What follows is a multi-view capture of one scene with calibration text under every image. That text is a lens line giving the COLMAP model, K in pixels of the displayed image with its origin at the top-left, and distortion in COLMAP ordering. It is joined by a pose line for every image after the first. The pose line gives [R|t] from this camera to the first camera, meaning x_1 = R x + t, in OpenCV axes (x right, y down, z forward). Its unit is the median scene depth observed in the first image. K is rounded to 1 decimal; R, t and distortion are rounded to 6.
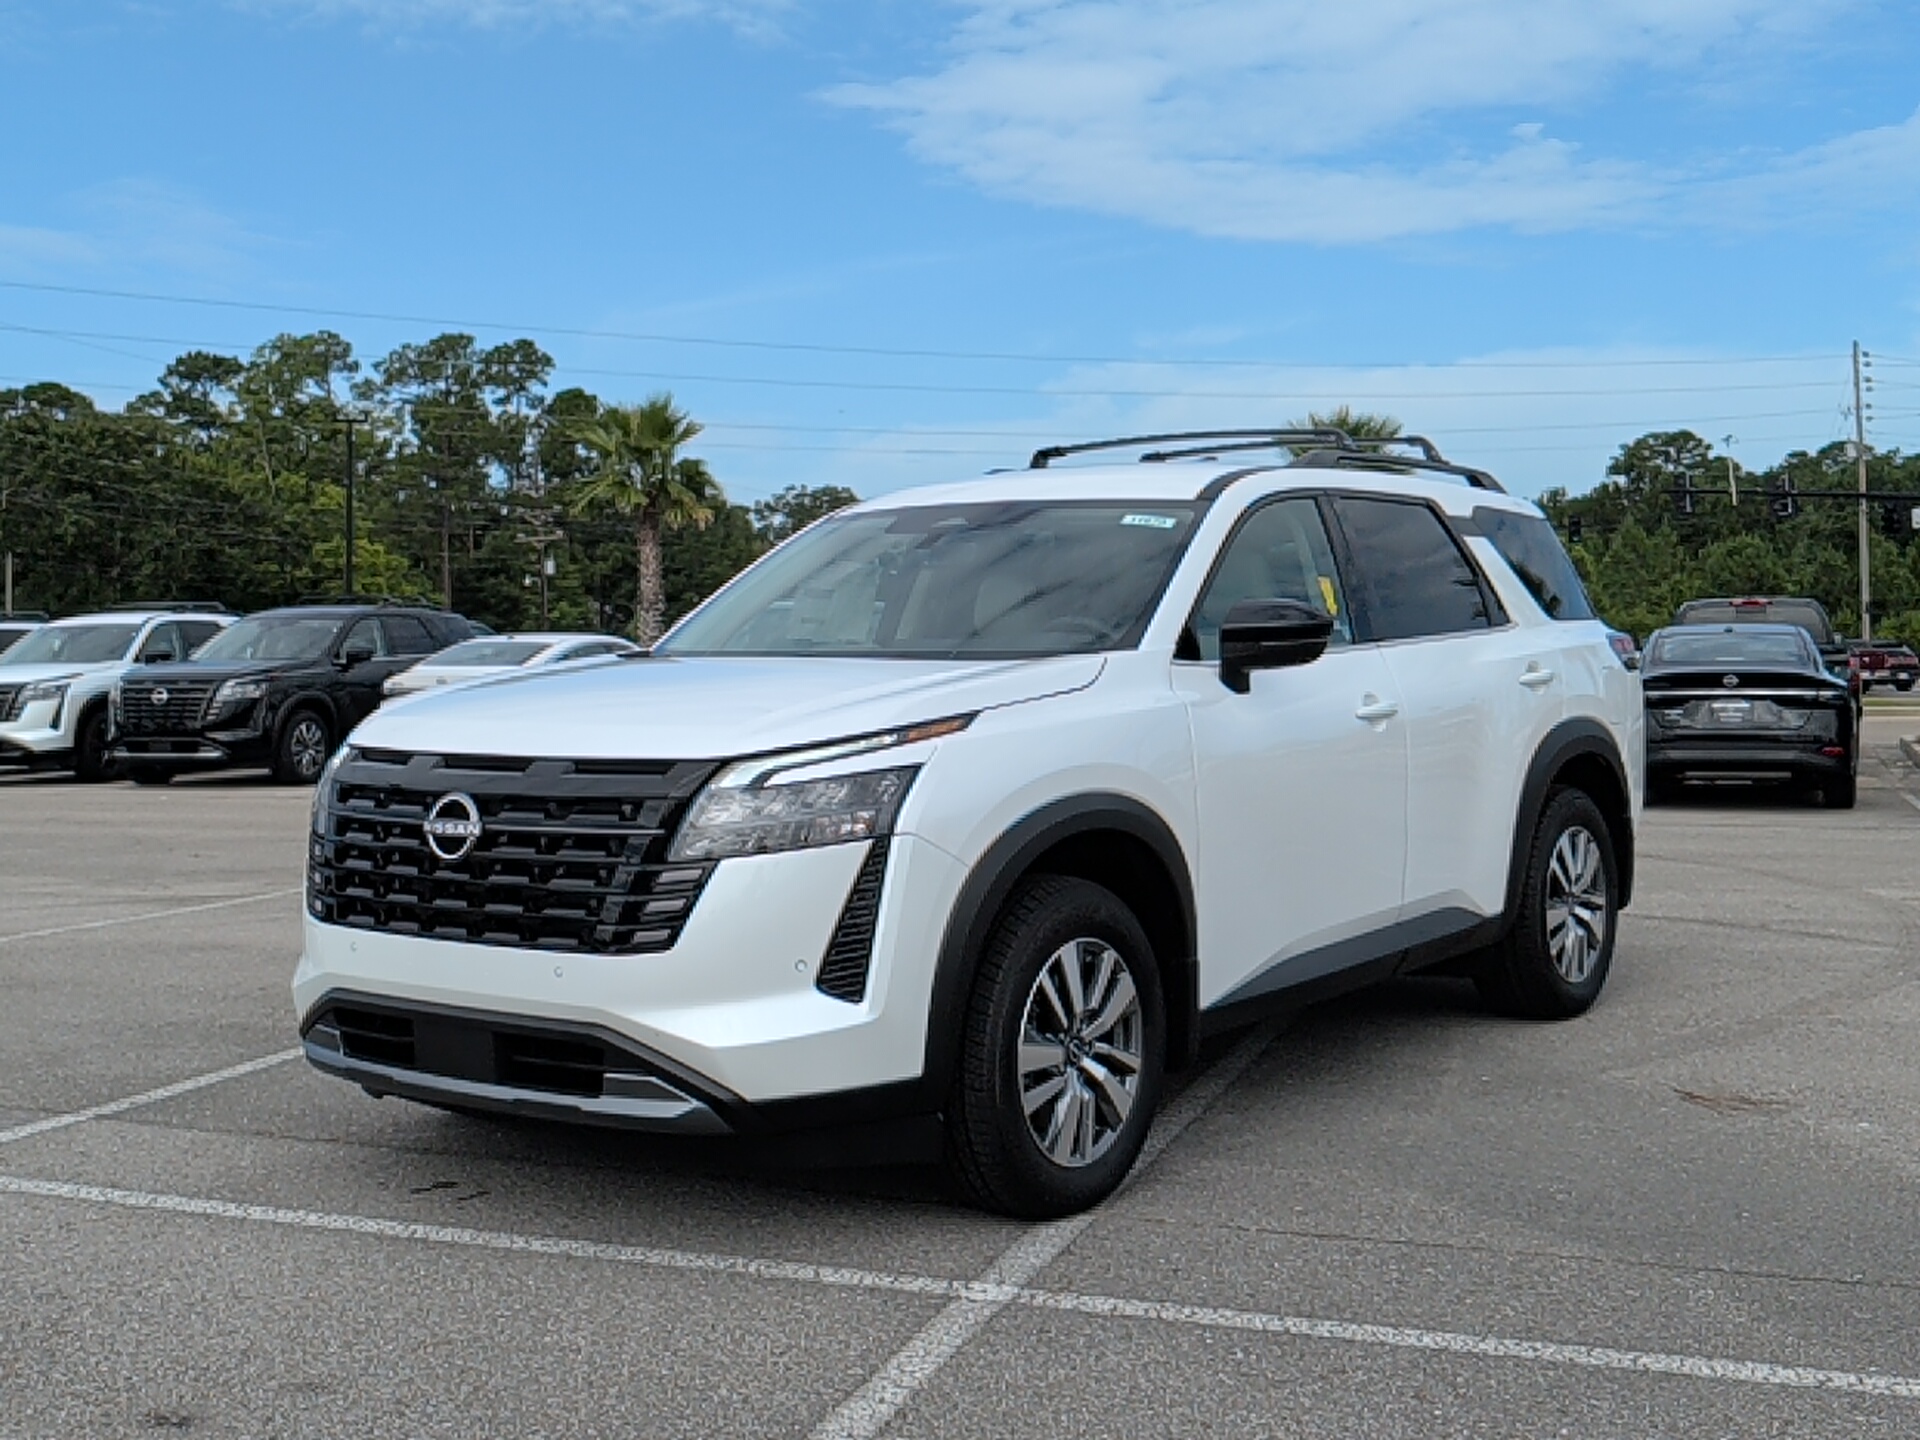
lens RADIAL K [[2607.4, 0, 905.1], [0, 2607.4, 718.2], [0, 0, 1]] dist [0.099712, -0.067897]
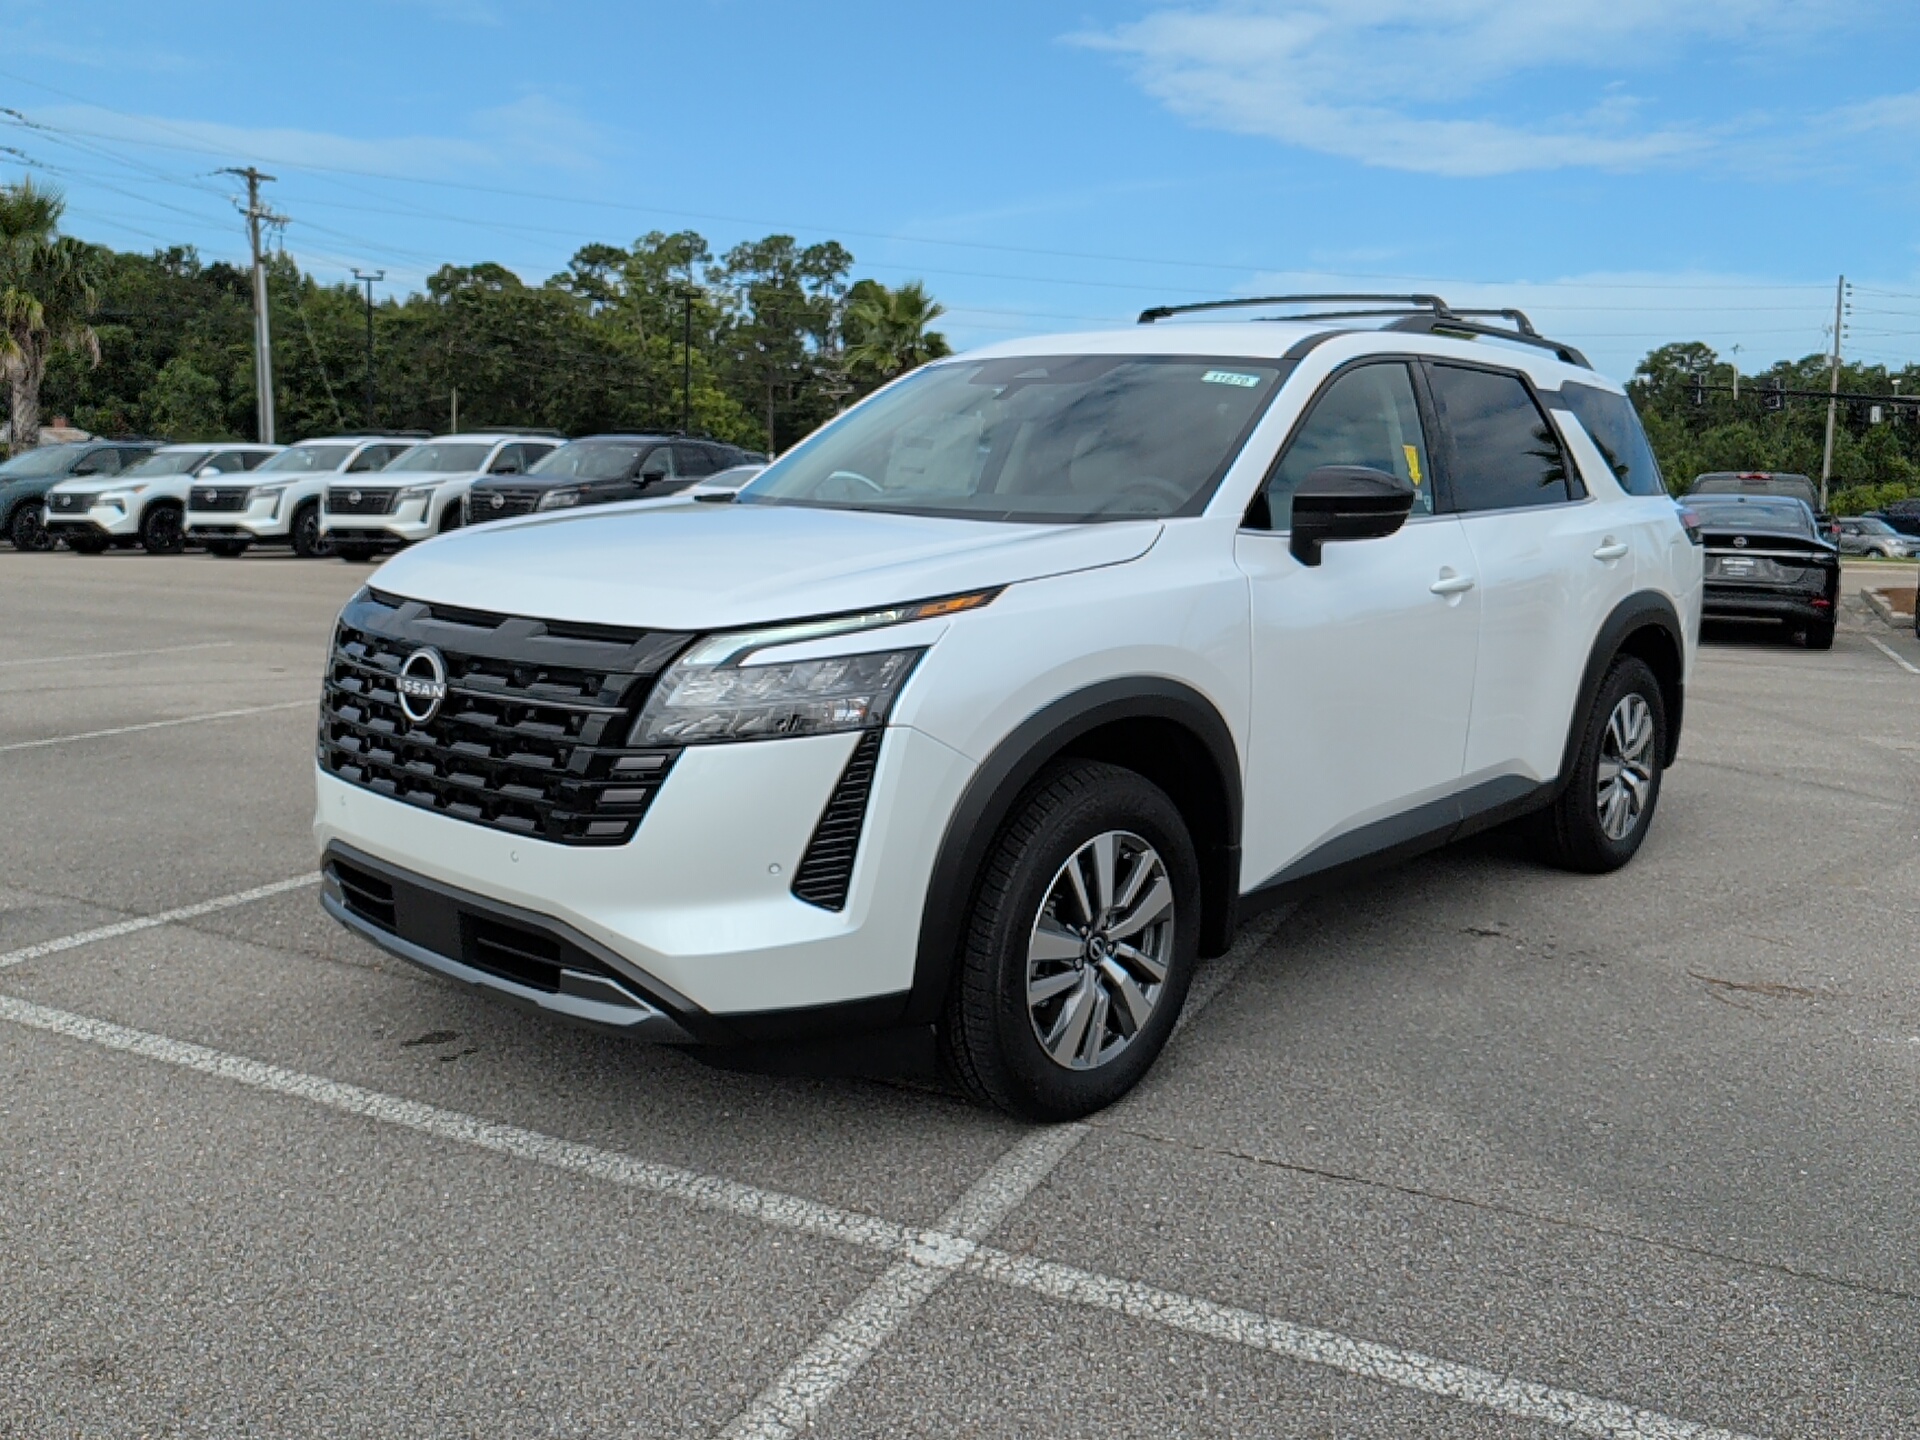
lens RADIAL K [[1794.8, 0, 963.5], [0, 1794.8, 811.0], [0, 0, 1]] dist [0.020677, 0.015366]
pose [[0.995727, 0.055079, -0.074120, 0.019164], [-0.042903, 0.986689, 0.156857, -0.006513], [0.081773, -0.153007, 0.984836, 0.113001]]
